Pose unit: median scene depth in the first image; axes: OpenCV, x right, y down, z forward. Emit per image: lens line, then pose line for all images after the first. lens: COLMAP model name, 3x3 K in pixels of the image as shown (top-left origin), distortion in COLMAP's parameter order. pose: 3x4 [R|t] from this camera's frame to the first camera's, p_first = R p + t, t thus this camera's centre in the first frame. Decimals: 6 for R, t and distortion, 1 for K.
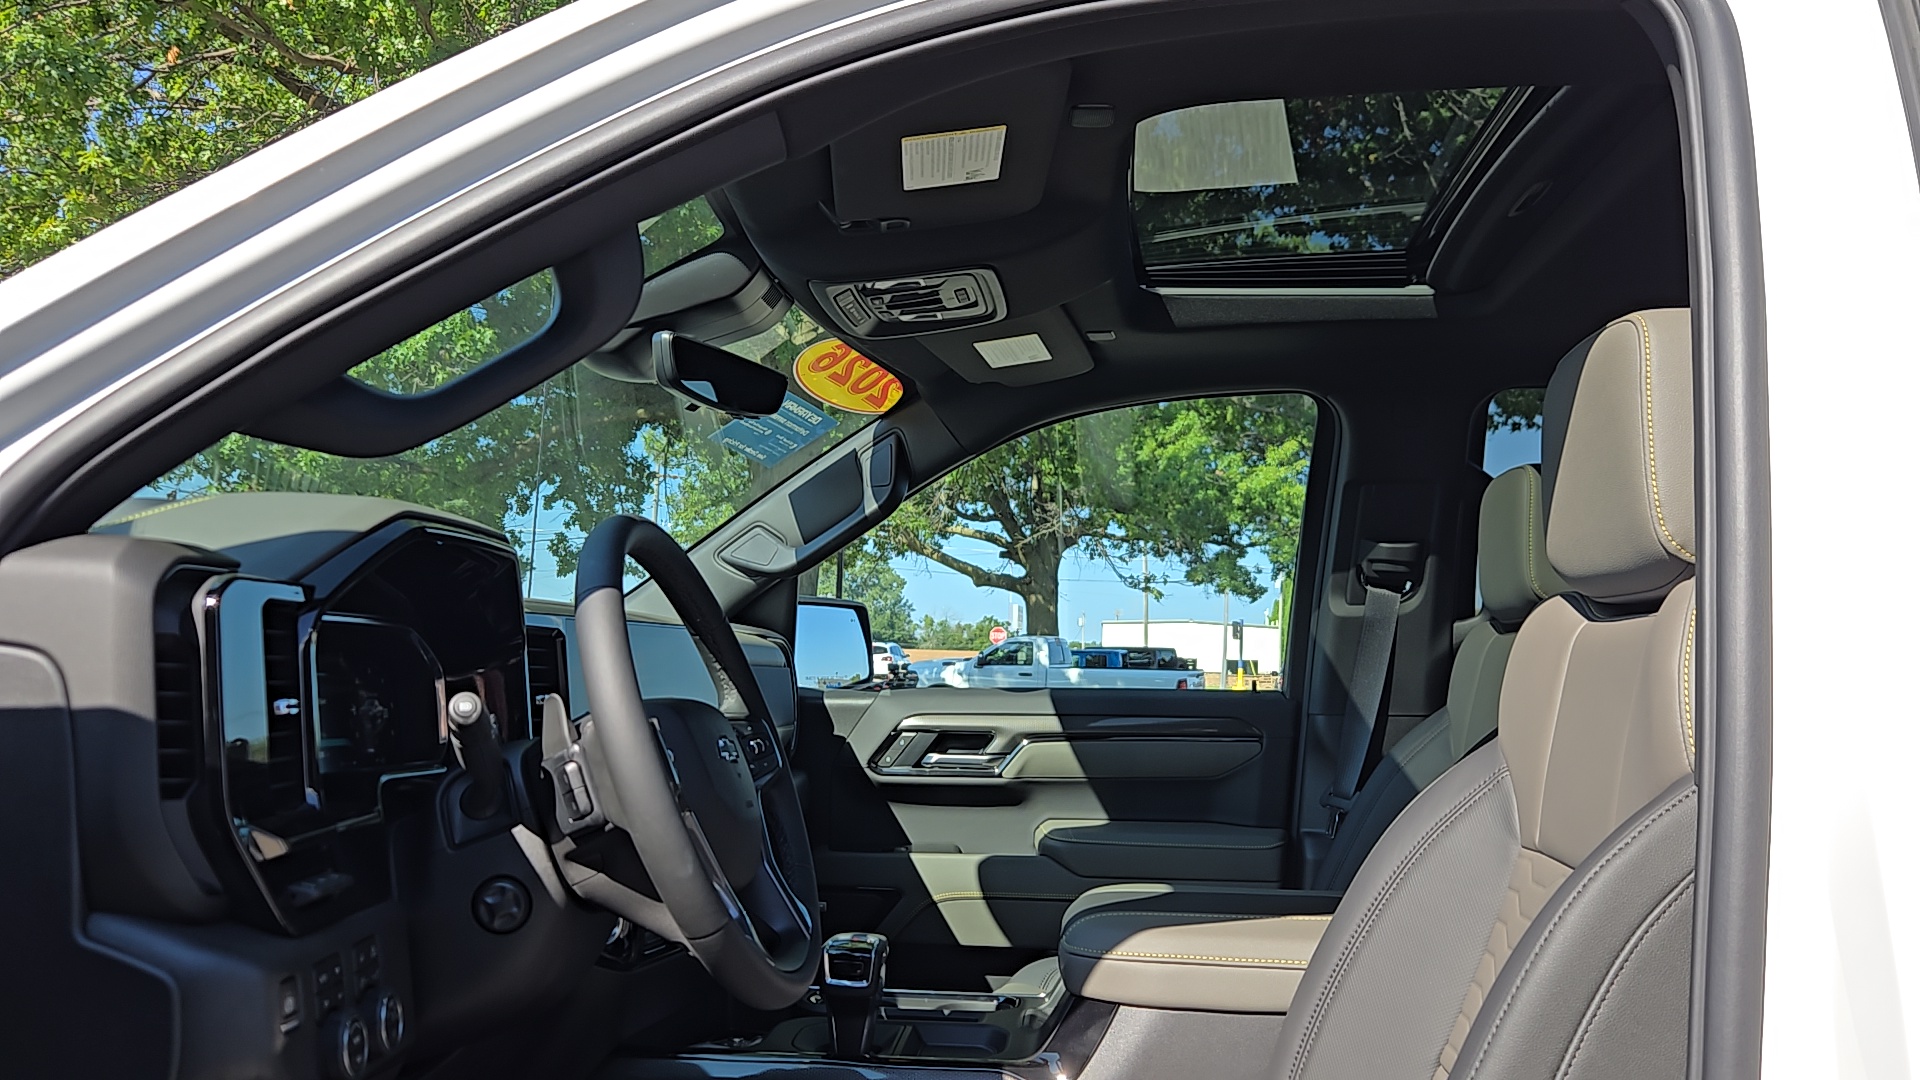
lens RADIAL K [[1607.7, 0, 964.7], [0, 1607.7, 548.0], [0, 0, 1]] dist [0.013611, -0.016026]
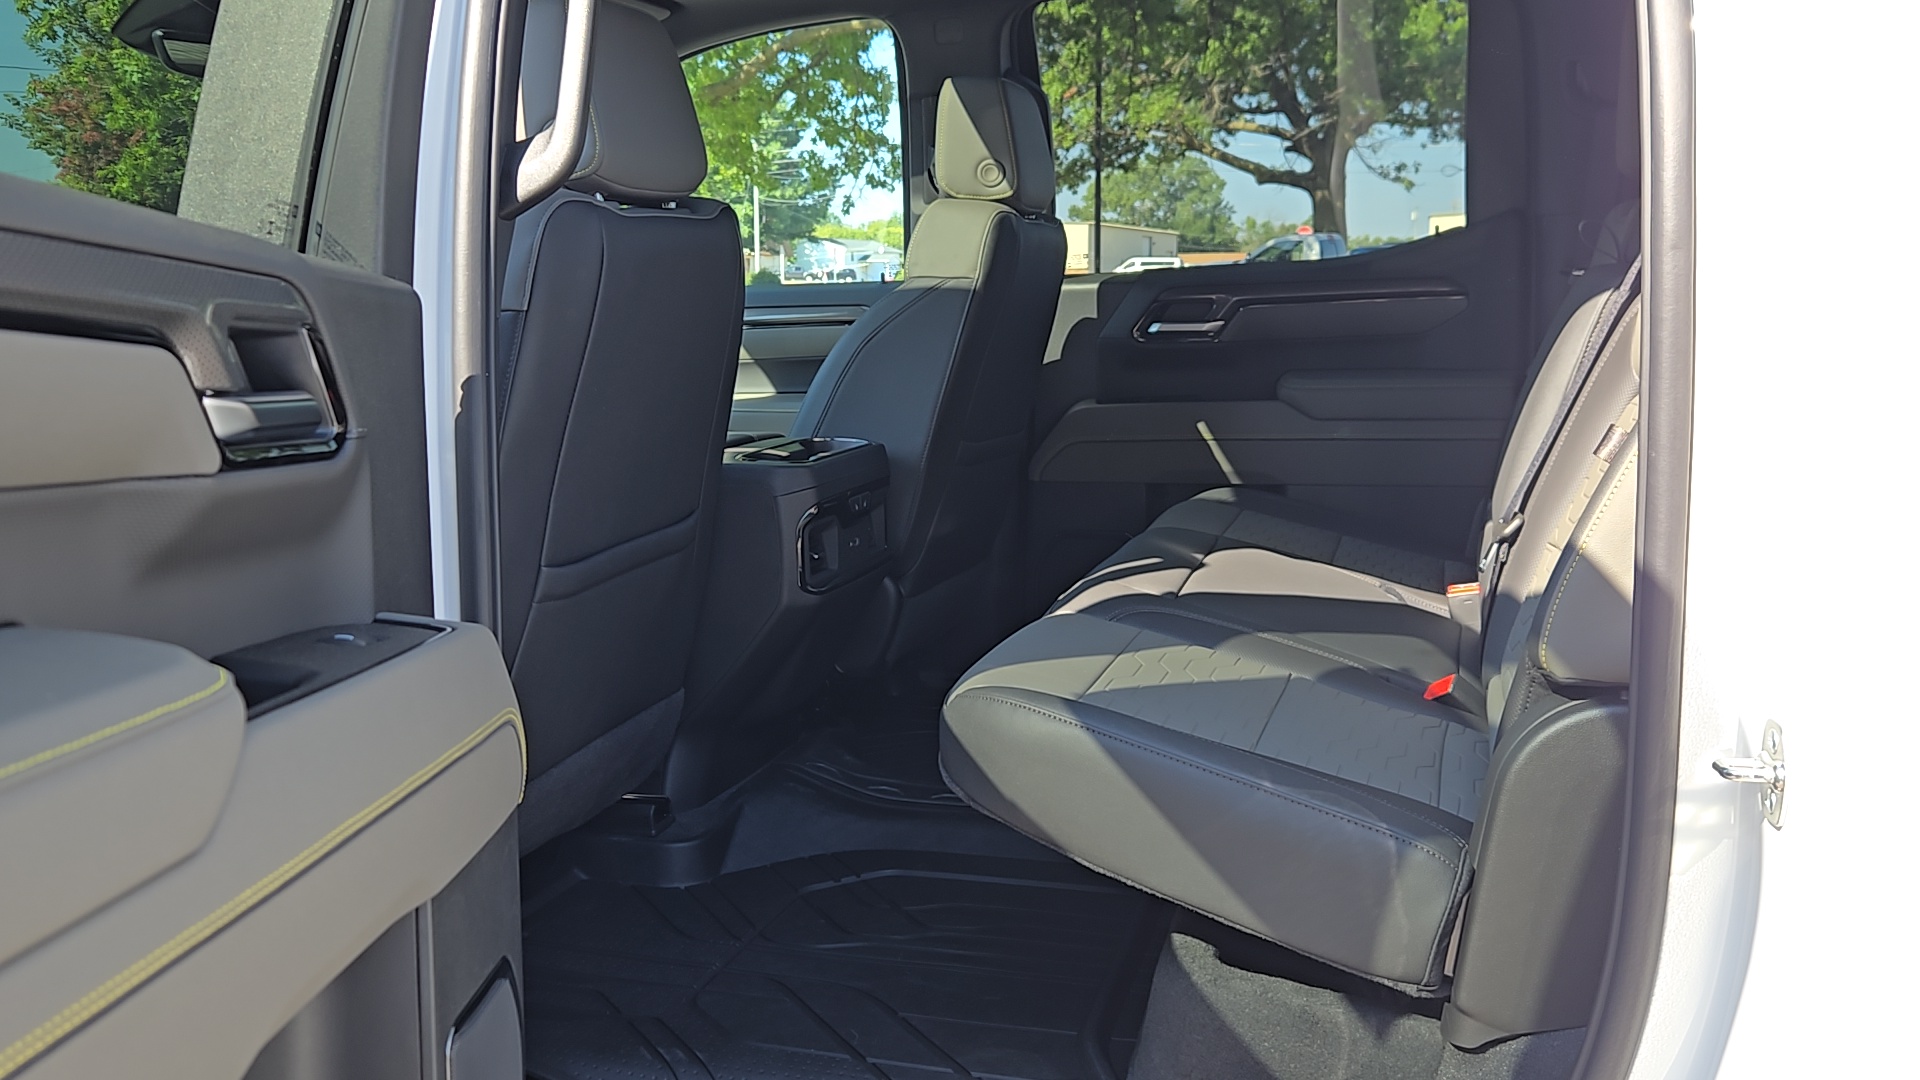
lens RADIAL K [[1607.7, 0, 946.0], [0, 1607.7, 541.8], [0, 0, 1]] dist [0.013611, -0.016026]
pose [[0.976778, -0.004481, -0.214206, 0.477887], [0.054751, 0.971806, 0.229336, 0.006170], [0.207139, -0.235739, 0.949484, -0.157314]]
